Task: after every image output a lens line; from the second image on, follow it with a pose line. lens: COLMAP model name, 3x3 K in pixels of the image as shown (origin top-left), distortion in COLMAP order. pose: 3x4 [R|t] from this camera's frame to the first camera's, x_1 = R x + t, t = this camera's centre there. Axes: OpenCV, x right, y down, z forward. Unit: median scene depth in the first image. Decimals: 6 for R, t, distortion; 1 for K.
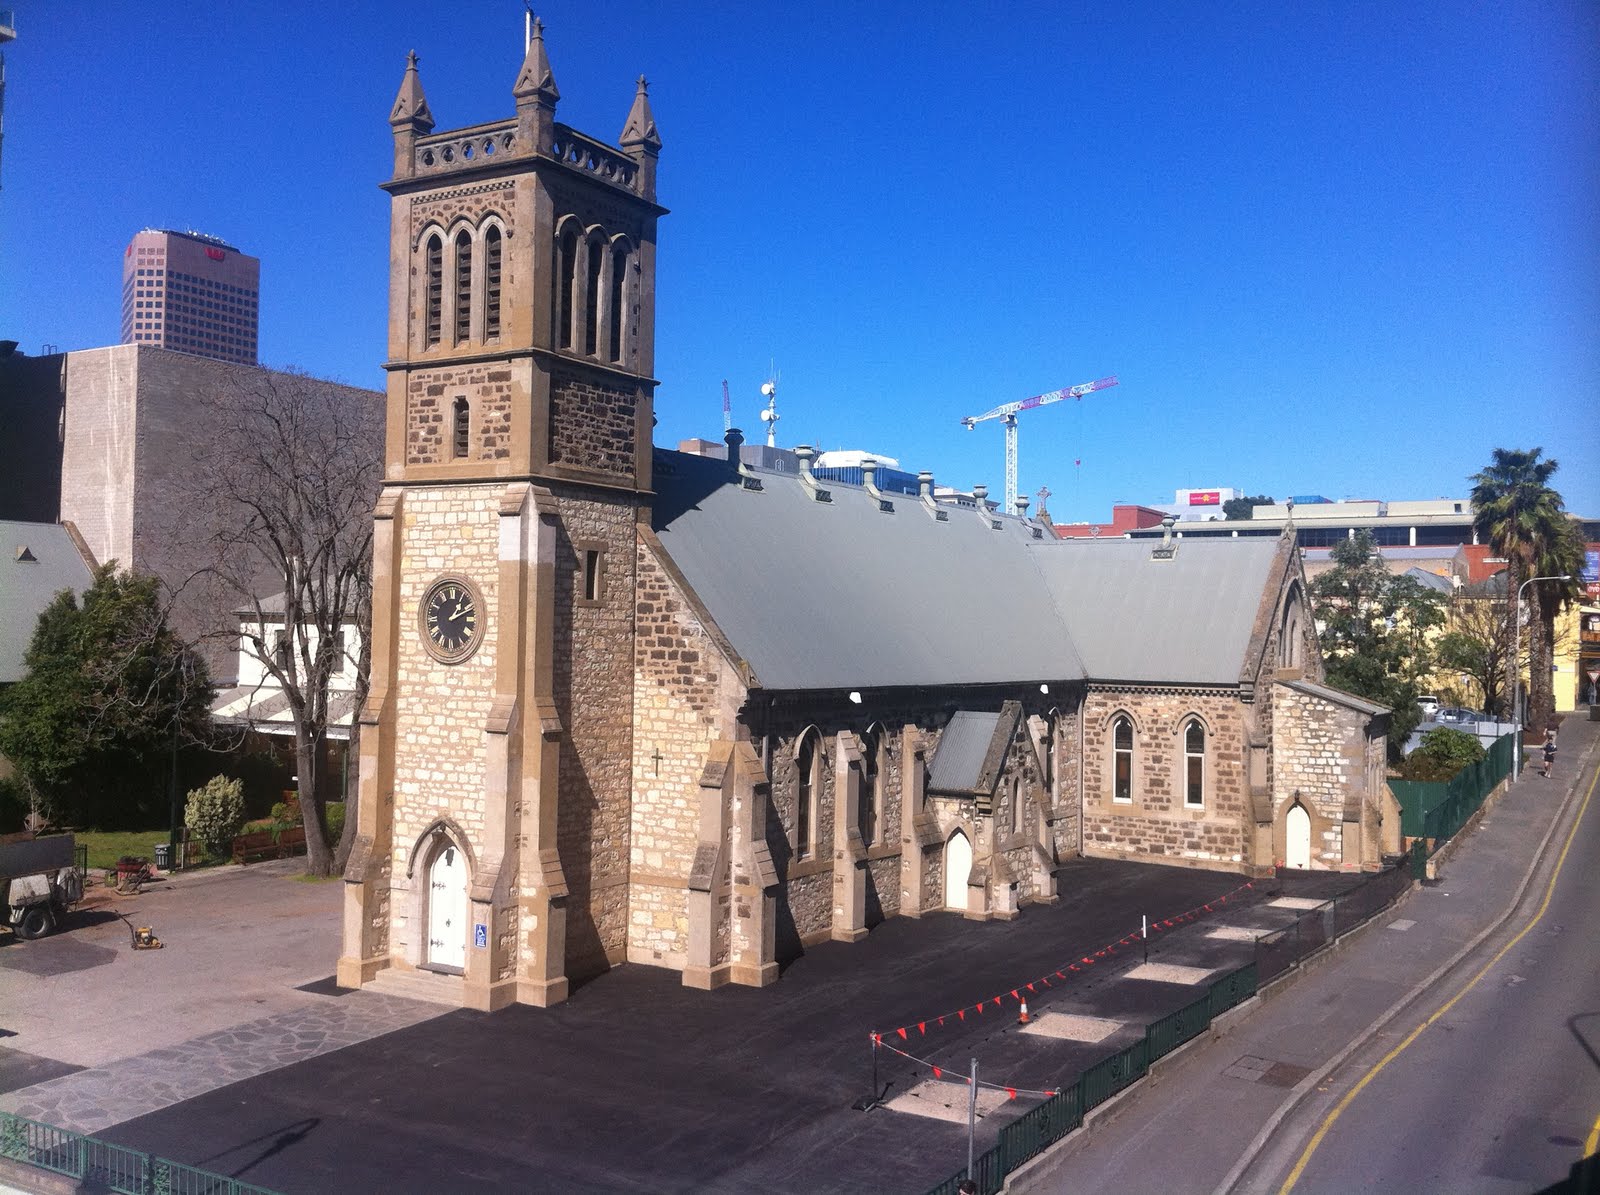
lens RADIAL K [[1407.6, 0, 800.0], [0, 1407.6, 597.5], [0, 0, 1]] dist [0.068115, 0.000844]
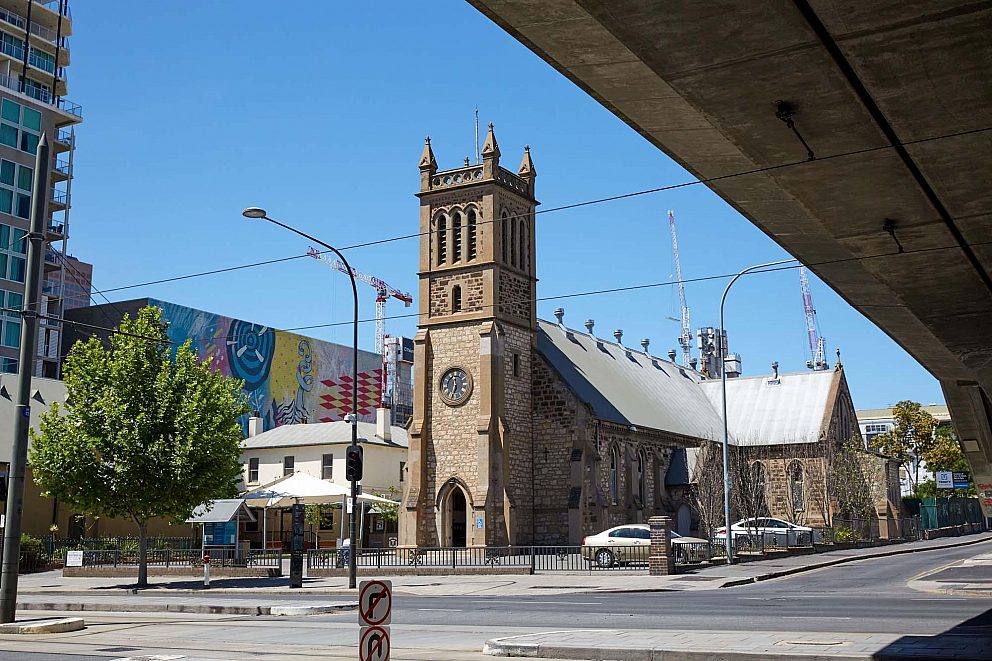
lens RADIAL K [[1120.9, 0, 496.0], [0, 1120.9, 330.5], [0, 0, 1]] dist [0.010548, 0.008278]
pose [[0.999382, -0.024121, 0.025589, -0.223141], [0.028283, 0.983757, -0.177265, 0.238261], [-0.020898, 0.177879, 0.983831, -0.707562]]
